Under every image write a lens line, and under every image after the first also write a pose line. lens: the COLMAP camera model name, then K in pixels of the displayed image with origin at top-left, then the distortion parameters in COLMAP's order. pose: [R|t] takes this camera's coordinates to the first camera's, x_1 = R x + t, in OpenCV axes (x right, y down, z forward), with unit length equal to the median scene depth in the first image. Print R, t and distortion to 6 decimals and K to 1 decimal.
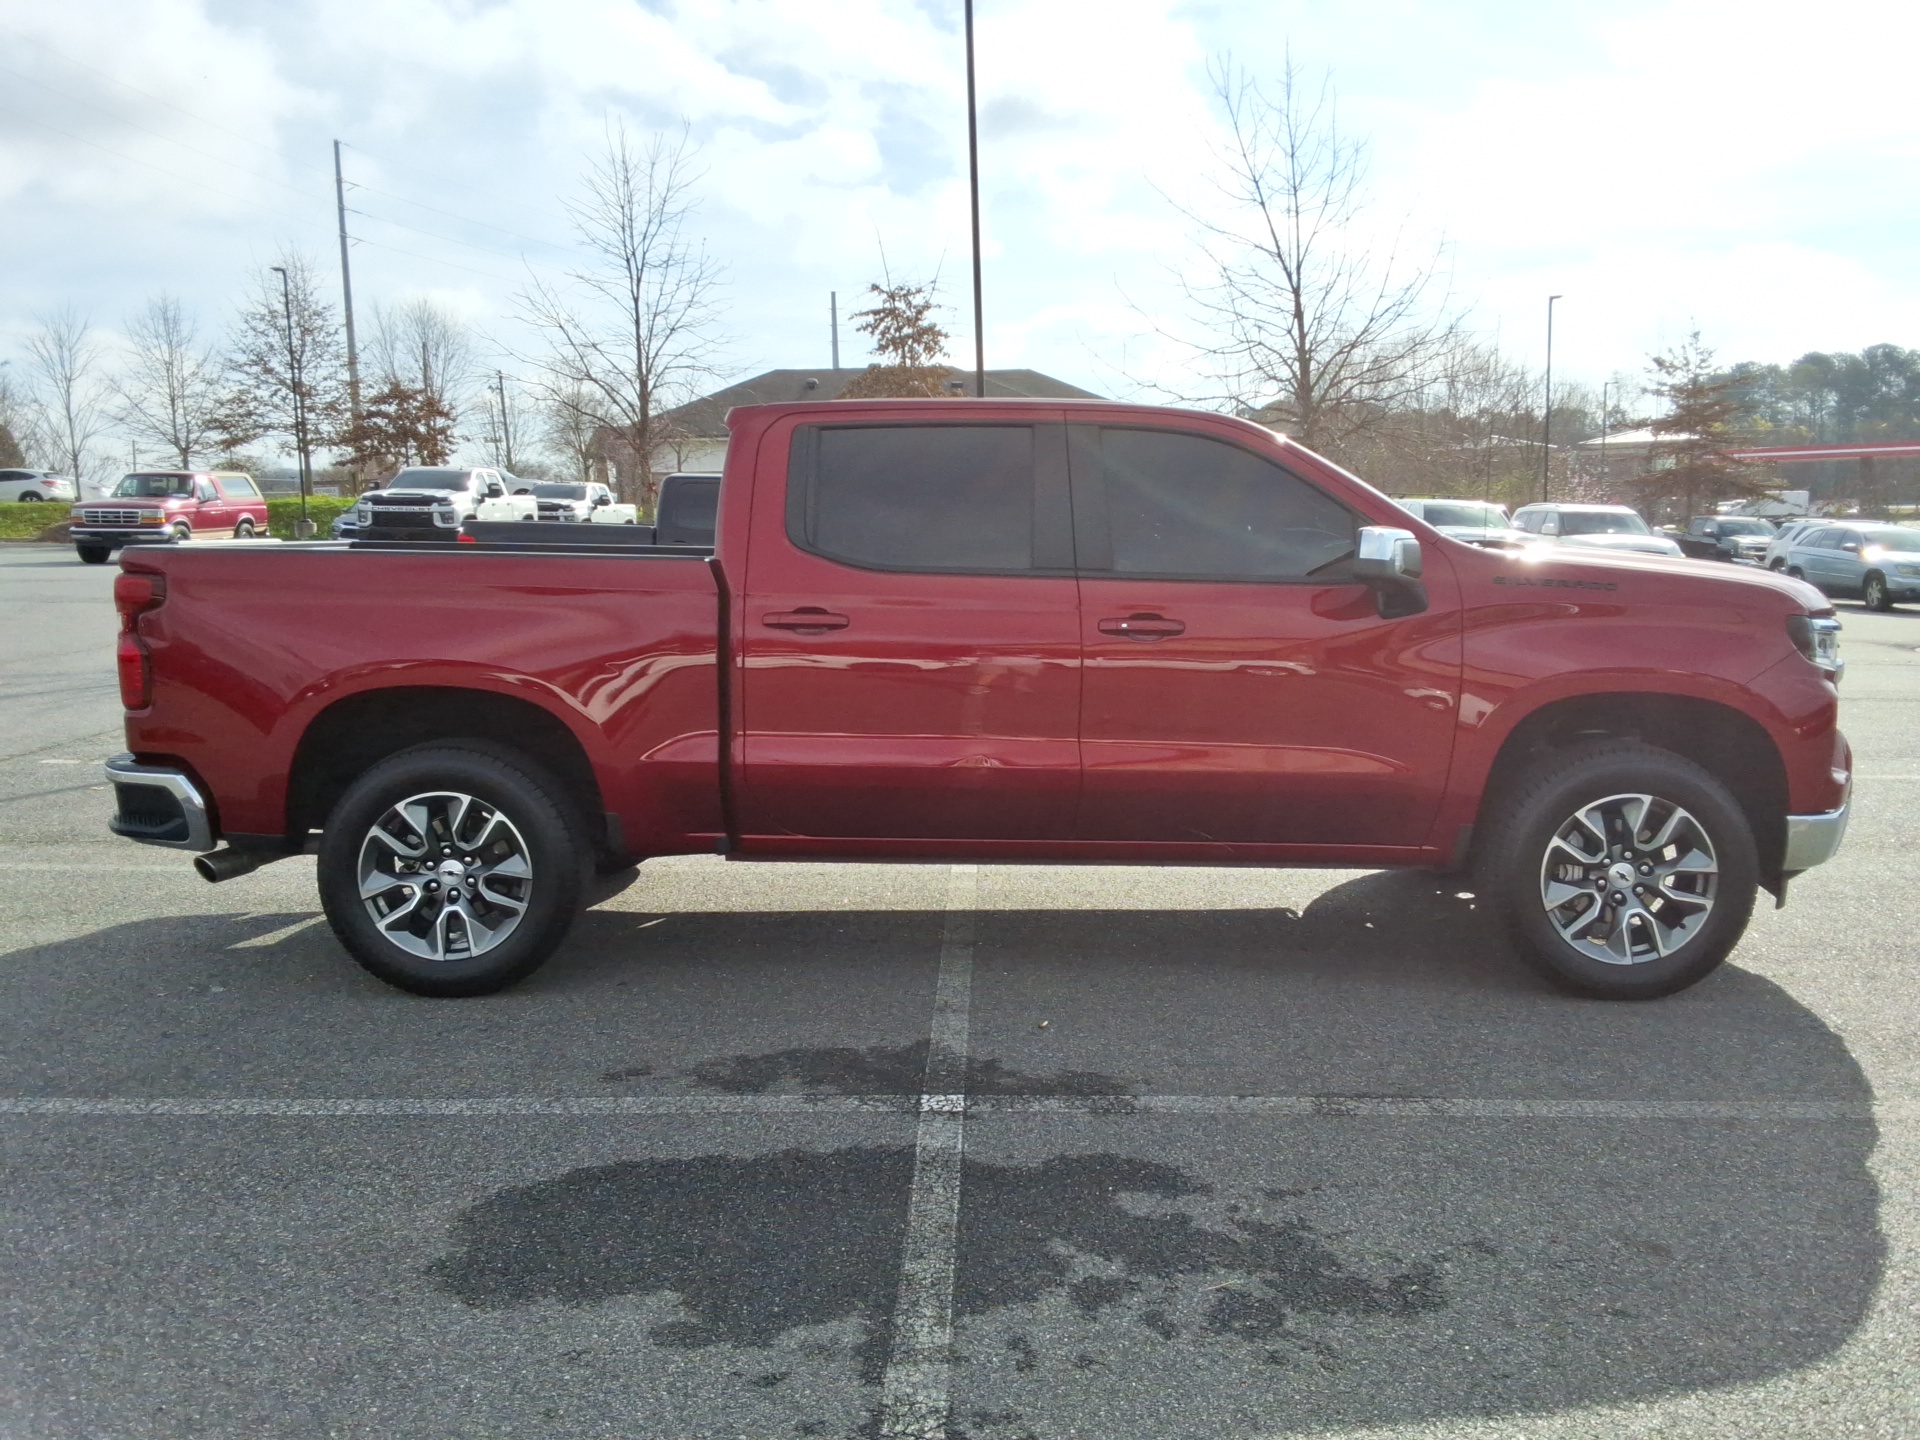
lens RADIAL K [[1531.0, 0, 978.7], [0, 1531.0, 709.8], [0, 0, 1]] dist [0.132662, -0.212709]
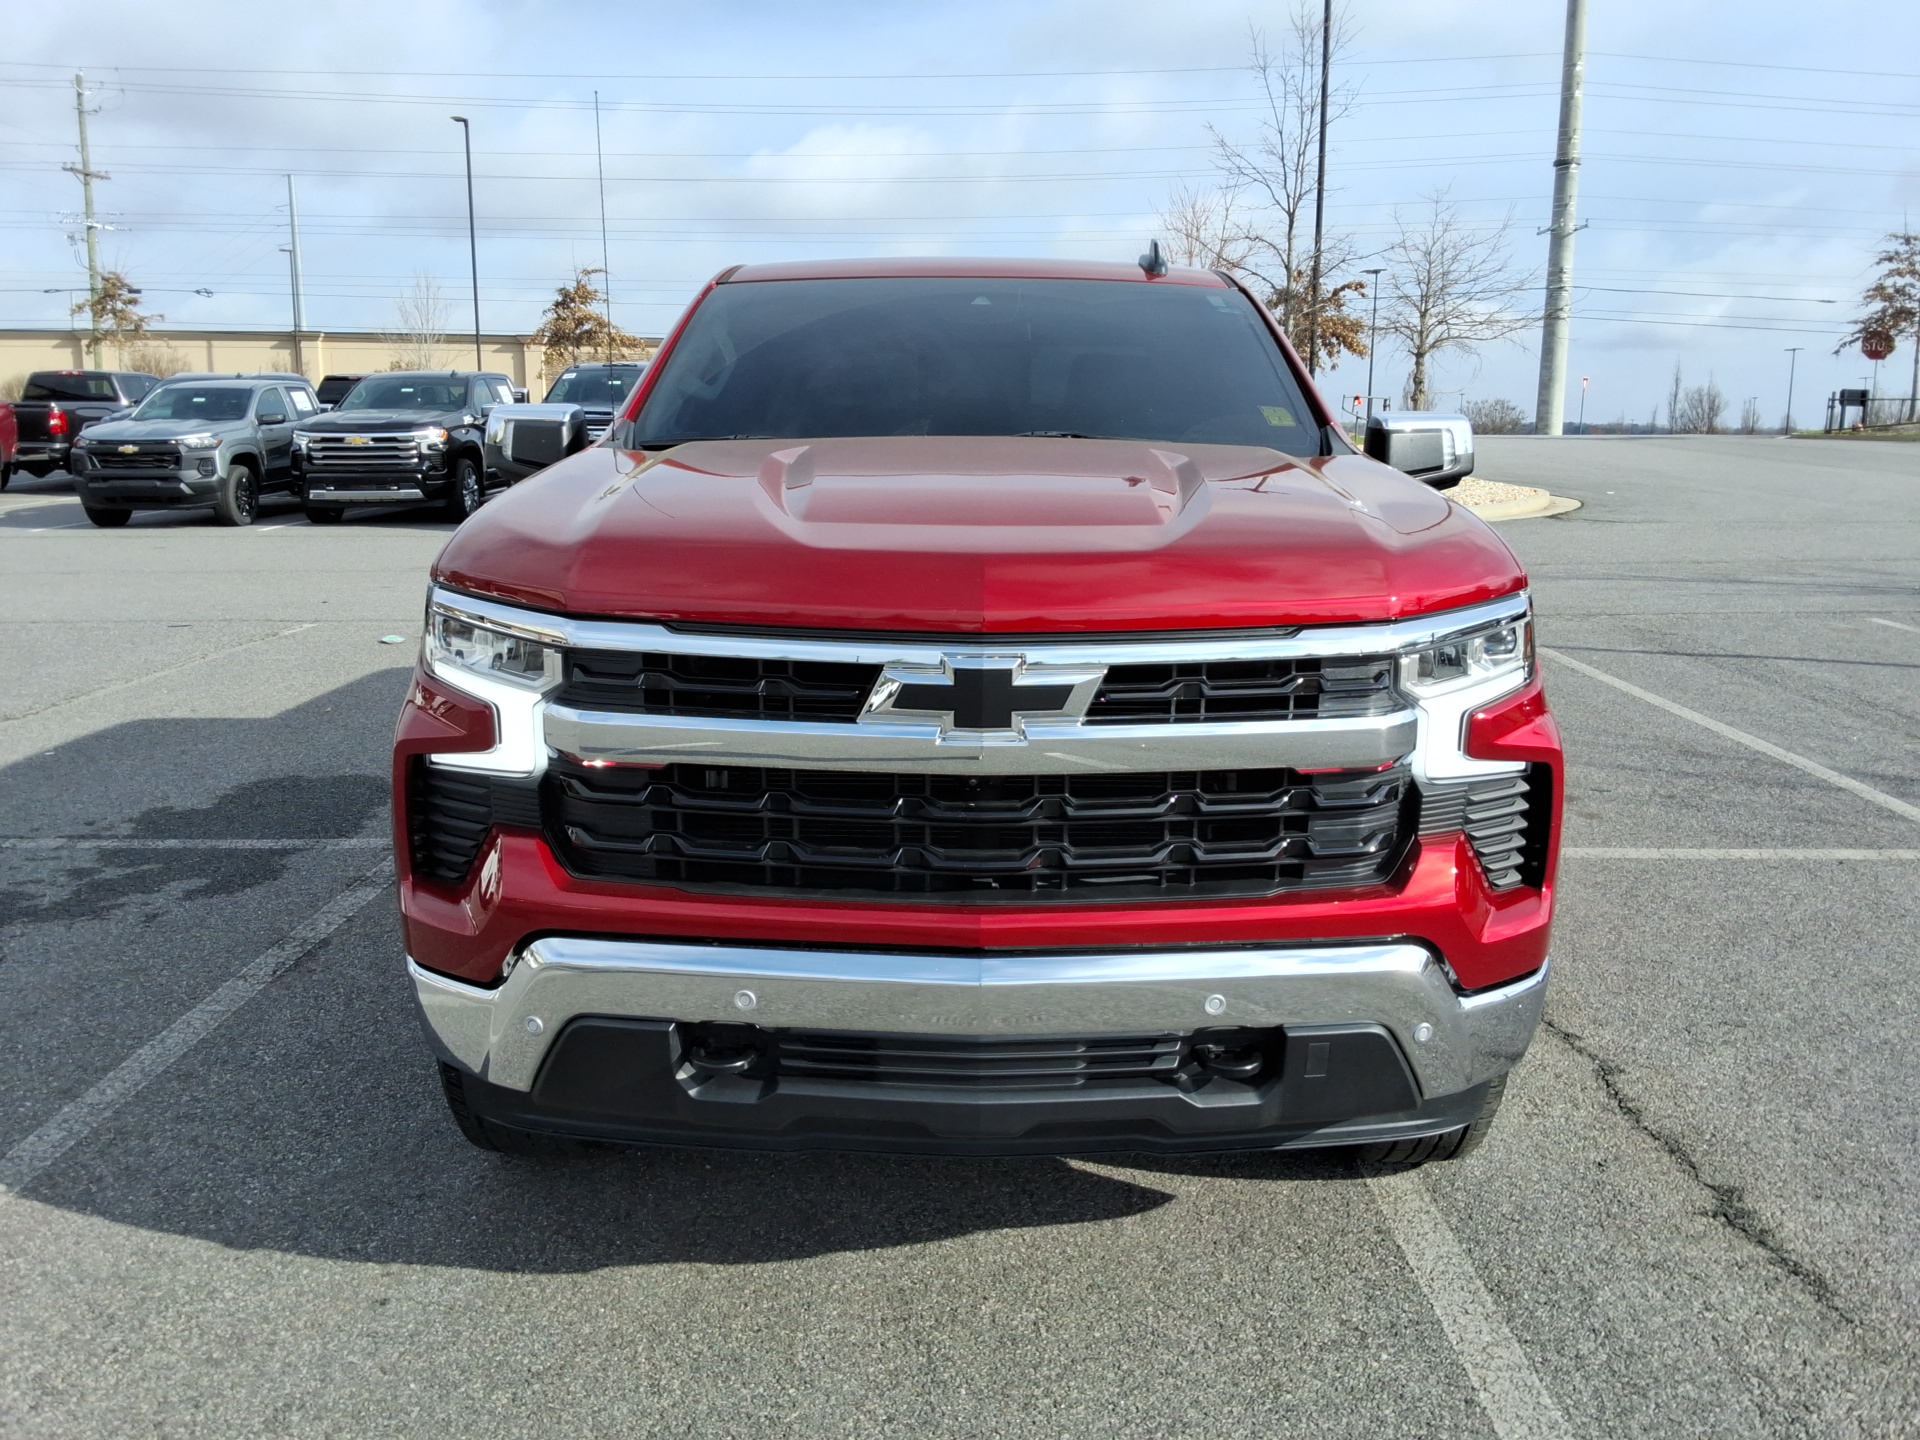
lens RADIAL K [[1531.0, 0, 978.7], [0, 1531.0, 709.8], [0, 0, 1]] dist [0.132662, -0.212709]
pose [[0.014102, 0.191221, -0.981446, 1.236808], [-0.131263, 0.973403, 0.187768, -0.164666], [0.991247, 0.126180, 0.038827, 1.371094]]
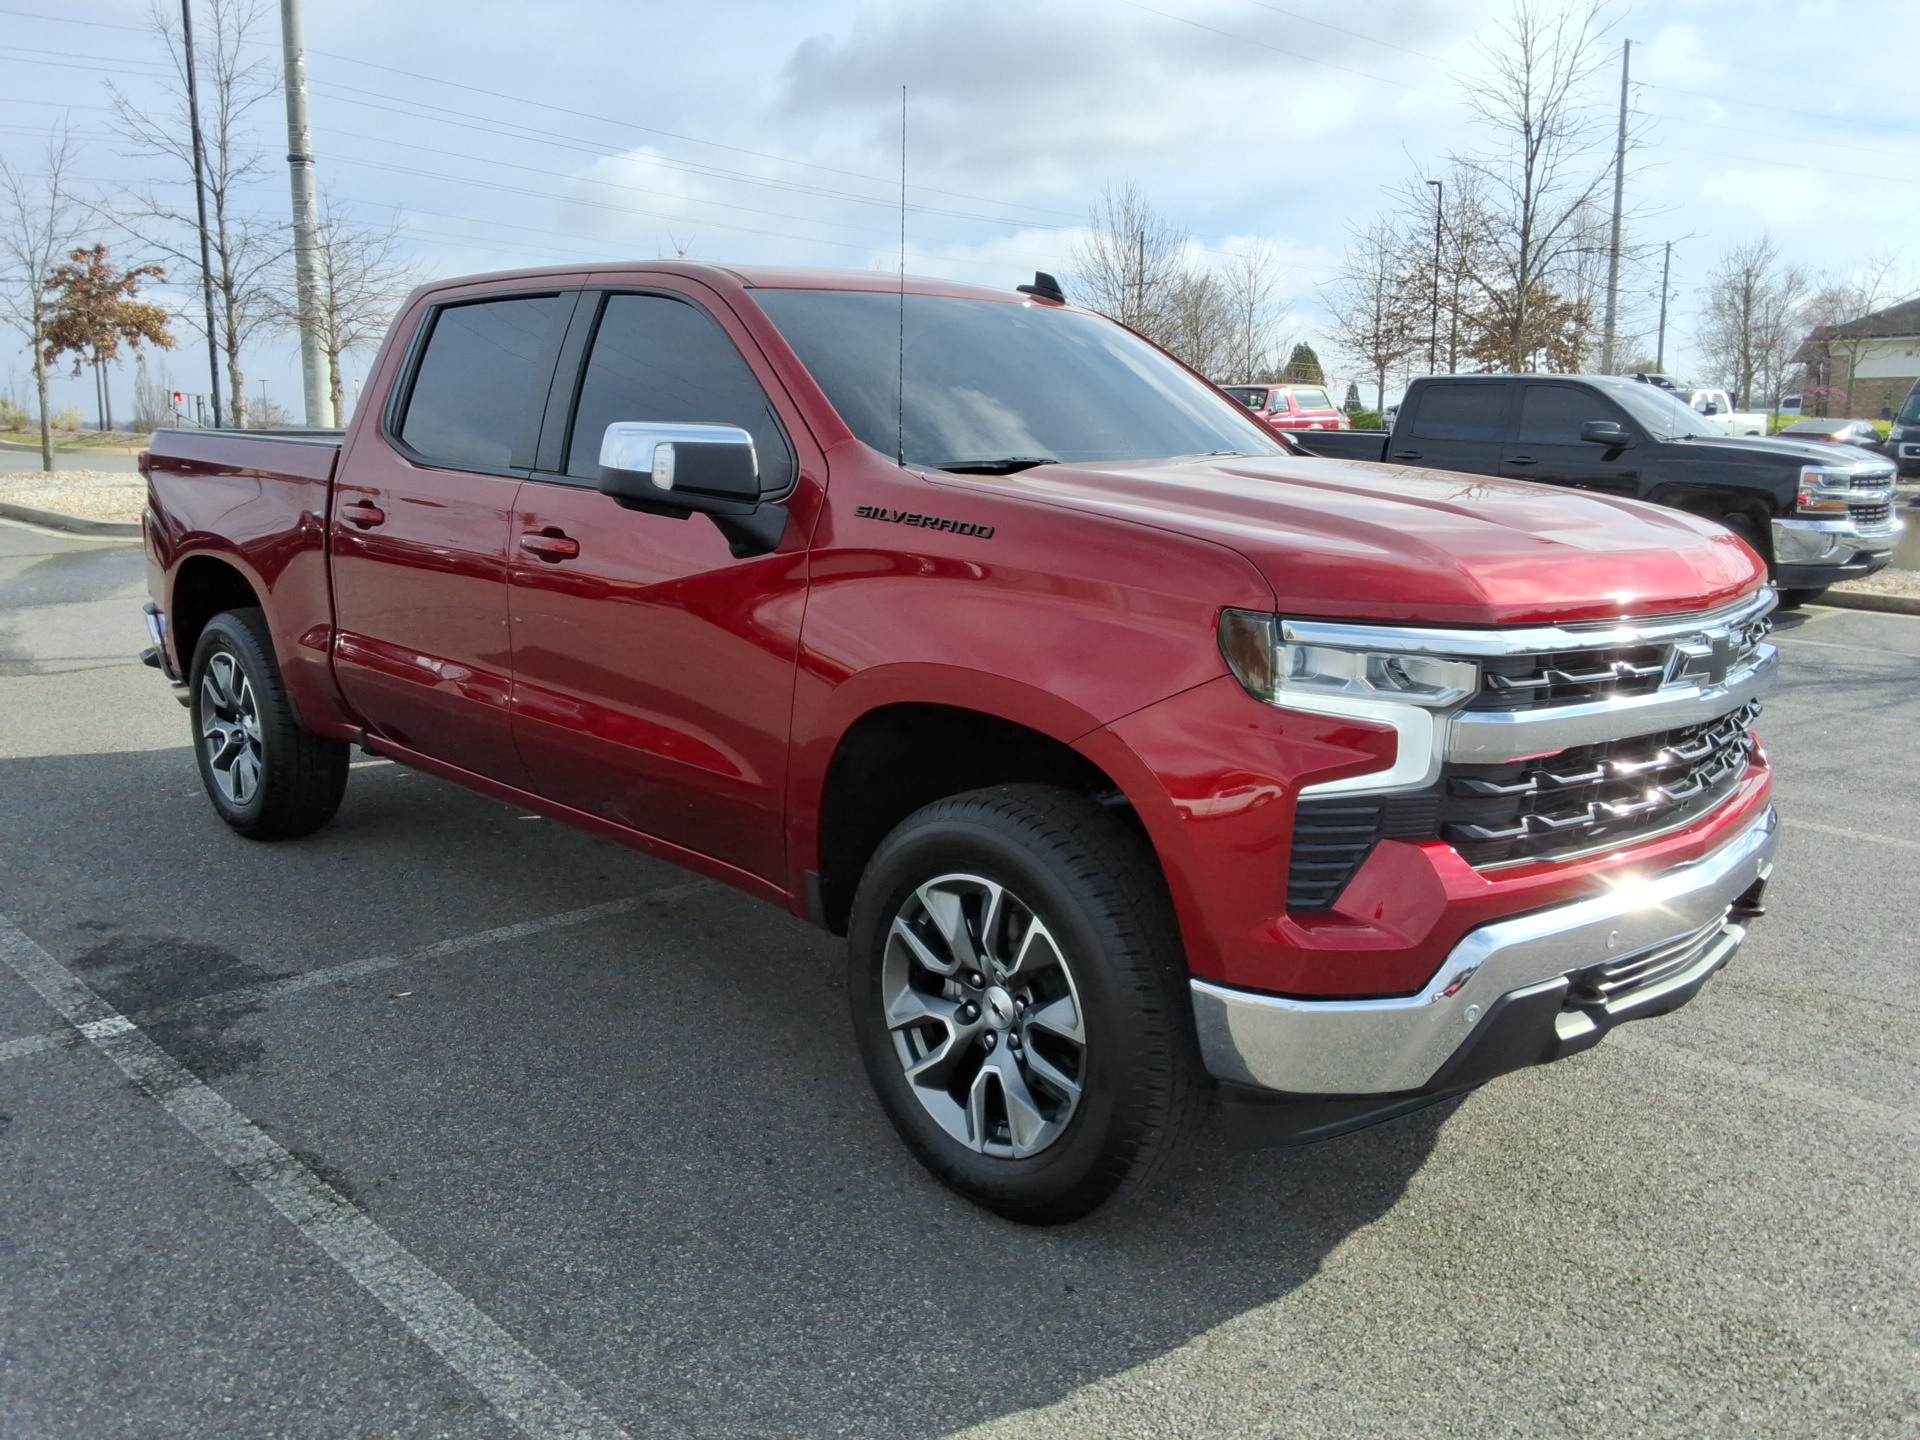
lens RADIAL K [[1543.8, 0, 973.8], [0, 1543.8, 703.0], [0, 0, 1]] dist [0.082119, -0.126472]
pose [[0.712642, 0.134650, -0.688485, 0.958997], [-0.100224, 0.990881, 0.090050, -0.077950], [0.694332, 0.004829, 0.719639, 0.663326]]
